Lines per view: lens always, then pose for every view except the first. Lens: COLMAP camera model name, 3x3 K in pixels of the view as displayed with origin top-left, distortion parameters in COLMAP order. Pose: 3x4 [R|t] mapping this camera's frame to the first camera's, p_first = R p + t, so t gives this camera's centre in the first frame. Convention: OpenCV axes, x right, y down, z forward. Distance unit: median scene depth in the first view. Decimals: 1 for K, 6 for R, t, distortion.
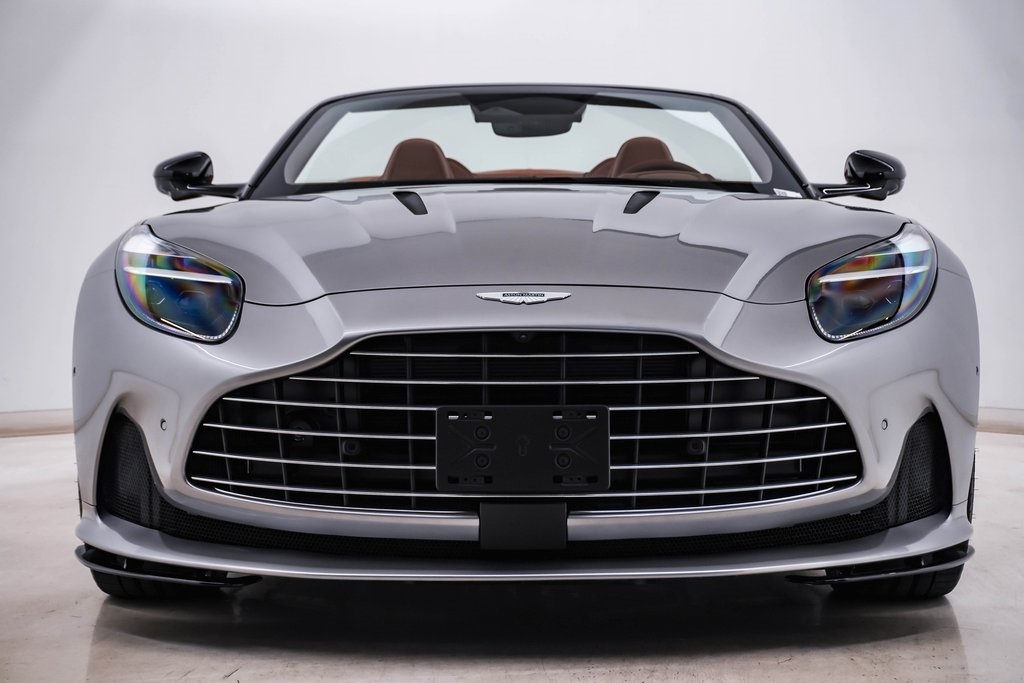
lens RADIAL K [[2152.5, 0, 513.2], [0, 2152.5, 342.5], [0, 0, 1]] dist [0.044020, 0.000000]
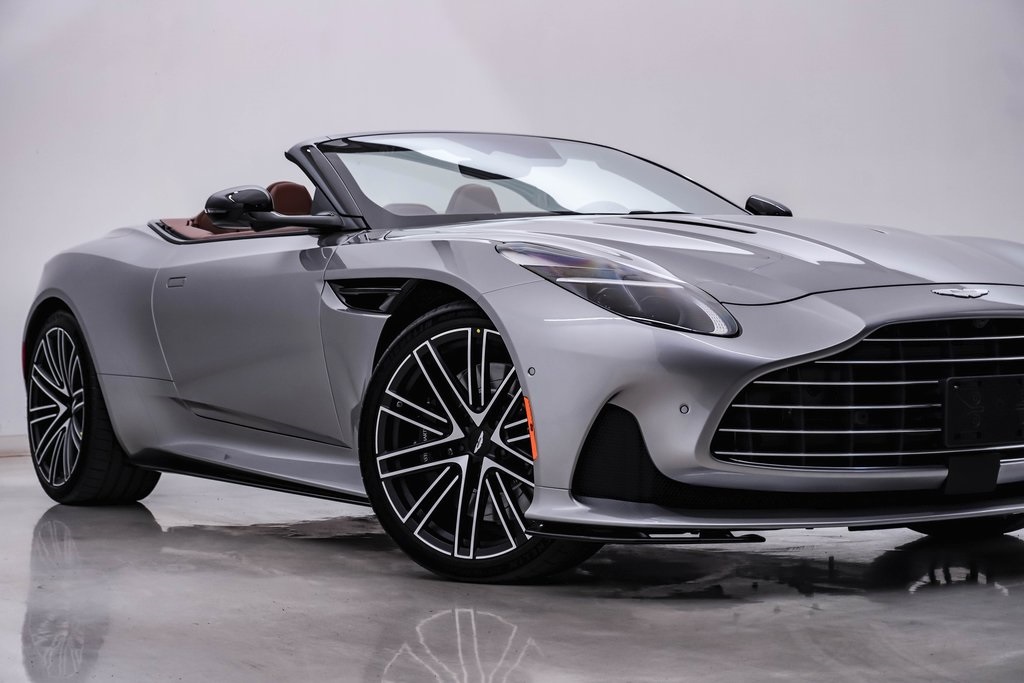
lens RADIAL K [[2152.5, 0, 515.7], [0, 2152.5, 339.9], [0, 0, 1]] dist [0.044020, 0.000000]
pose [[0.822838, -0.022563, 0.567828, -0.925087], [0.032847, 0.999429, -0.007886, 0.008150], [-0.567326, 0.025141, 0.823109, 0.106283]]
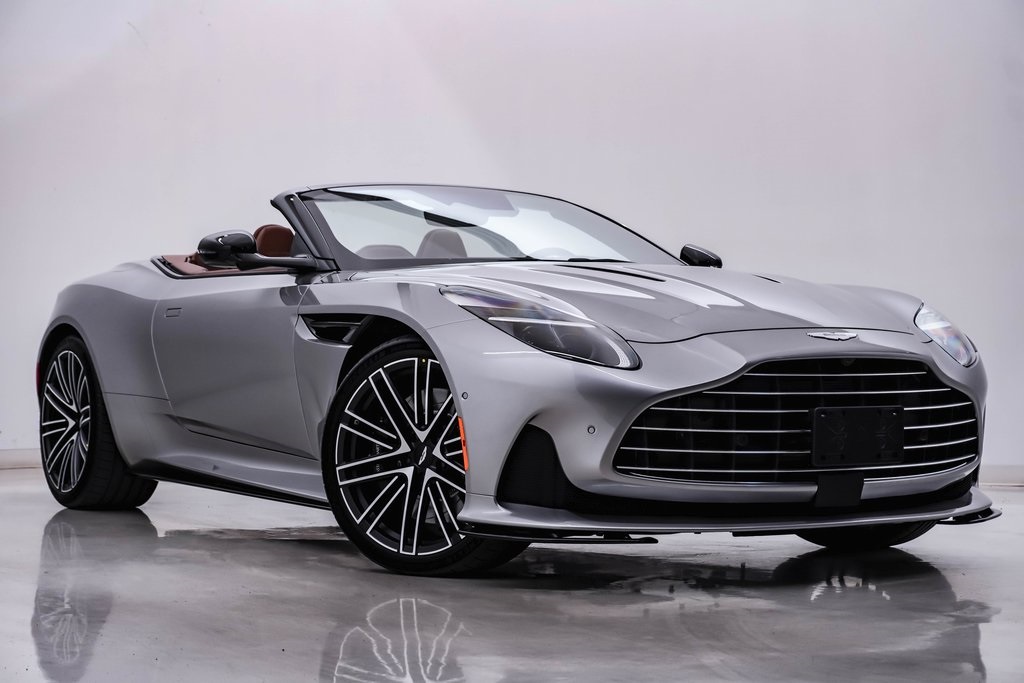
lens RADIAL K [[2152.5, 0, 493.0], [0, 2152.5, 352.2], [0, 0, 1]] dist [0.044020, 0.000000]
pose [[0.832745, -0.002595, 0.553650, -1.008097], [0.014105, 0.999764, -0.016530, 0.011676], [-0.553476, 0.021574, 0.832585, -0.106870]]
